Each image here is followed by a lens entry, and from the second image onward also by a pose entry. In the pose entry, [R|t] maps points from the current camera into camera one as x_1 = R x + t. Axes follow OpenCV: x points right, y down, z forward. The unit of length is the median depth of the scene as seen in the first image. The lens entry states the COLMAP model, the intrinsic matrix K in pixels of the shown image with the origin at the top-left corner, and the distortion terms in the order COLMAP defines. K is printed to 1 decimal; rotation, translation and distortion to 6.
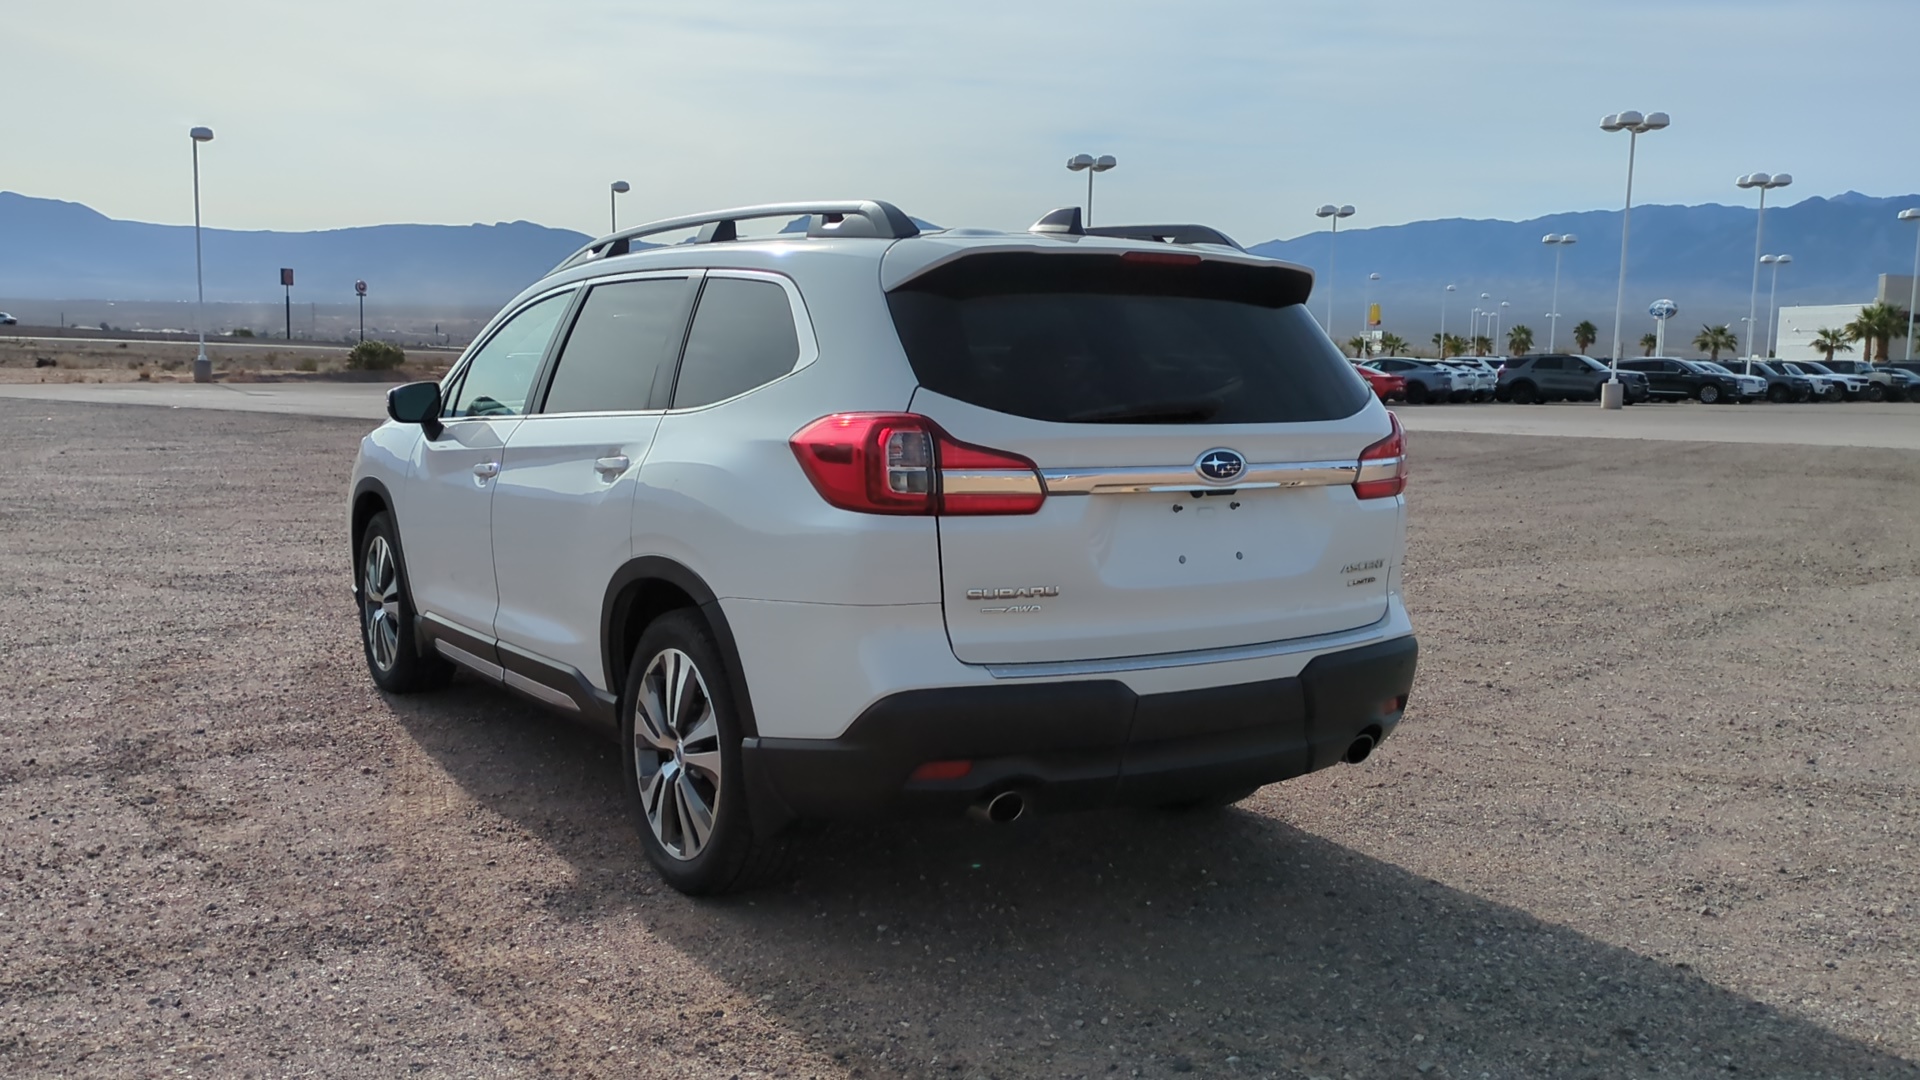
lens RADIAL K [[1642.5, 0, 978.8], [0, 1642.5, 540.0], [0, 0, 1]] dist [0.043390, -0.016820]
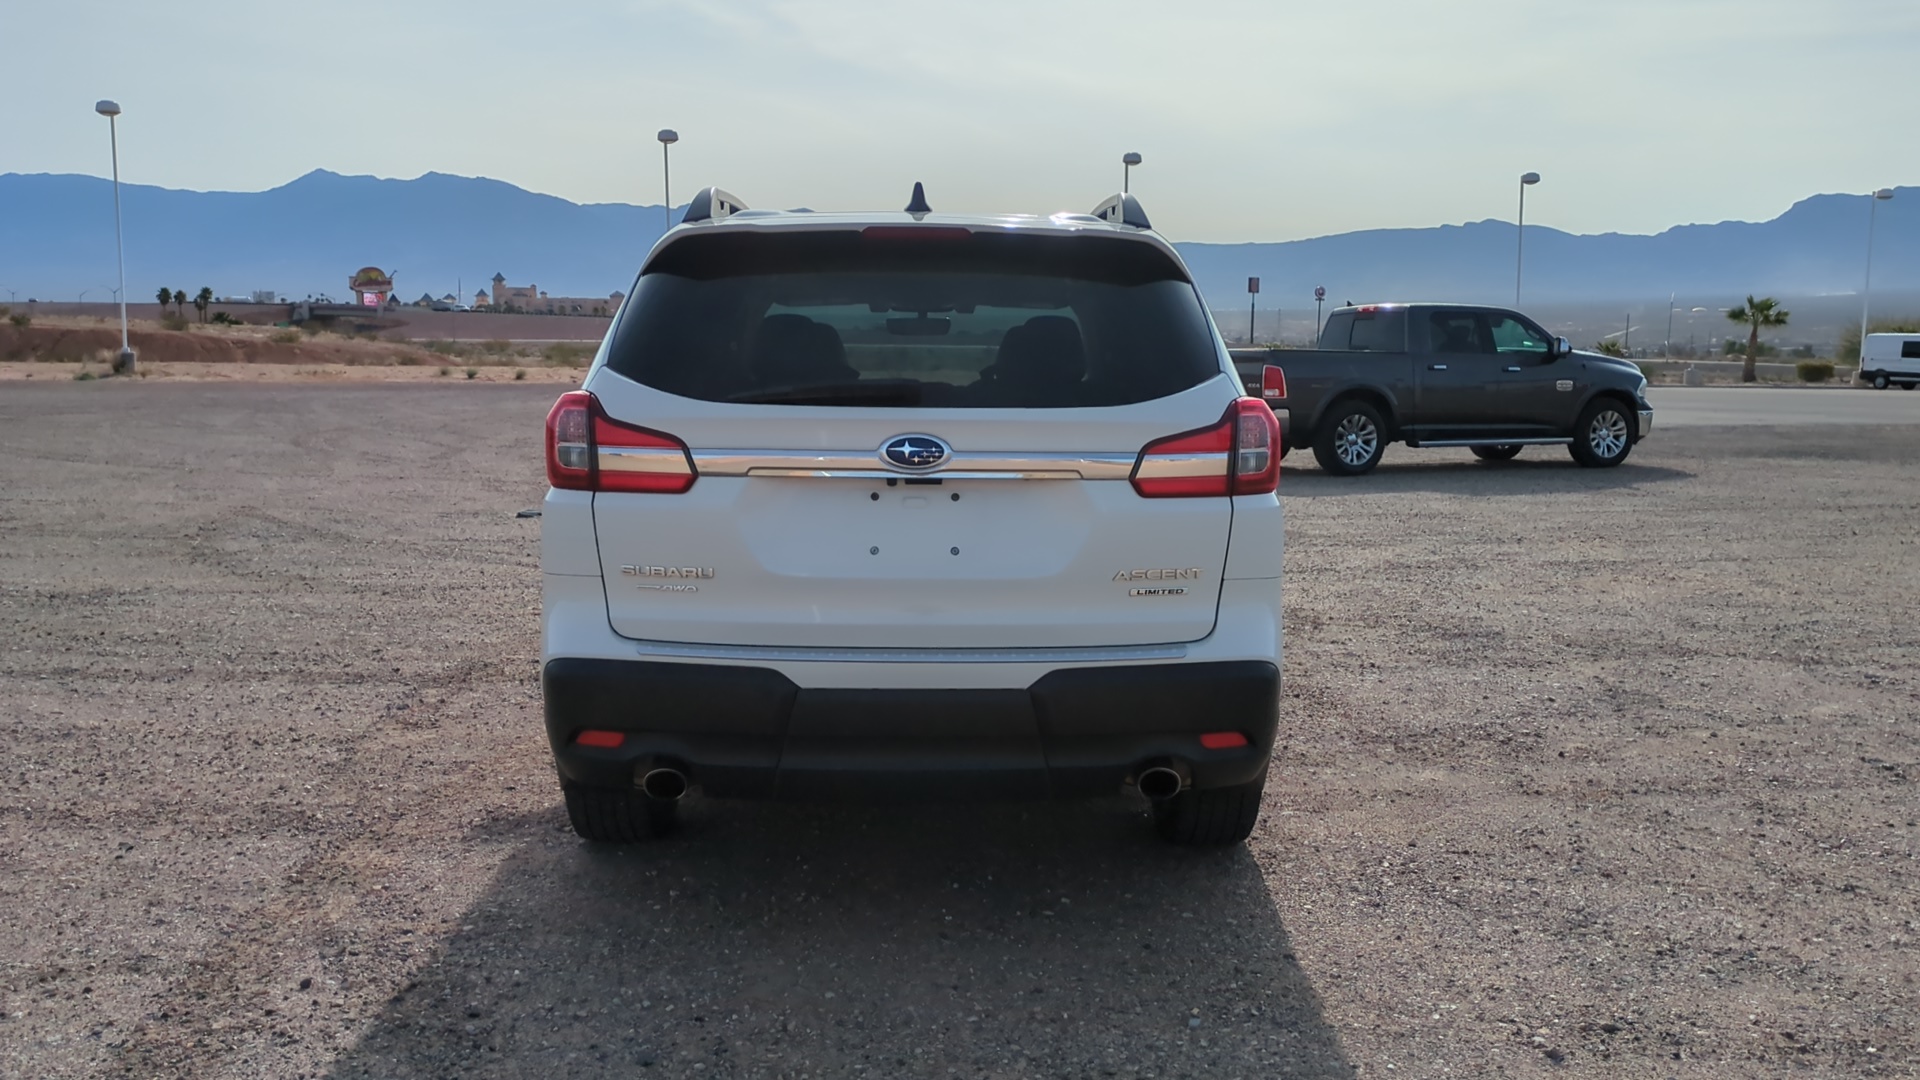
lens RADIAL K [[1642.5, 0, 978.8], [0, 1642.5, 540.0], [0, 0, 1]] dist [0.043390, -0.016820]
pose [[0.851242, 0.053620, -0.522026, 0.669162], [-0.054085, 0.998433, 0.014359, -0.011079], [0.521978, 0.016011, 0.852809, 0.227533]]
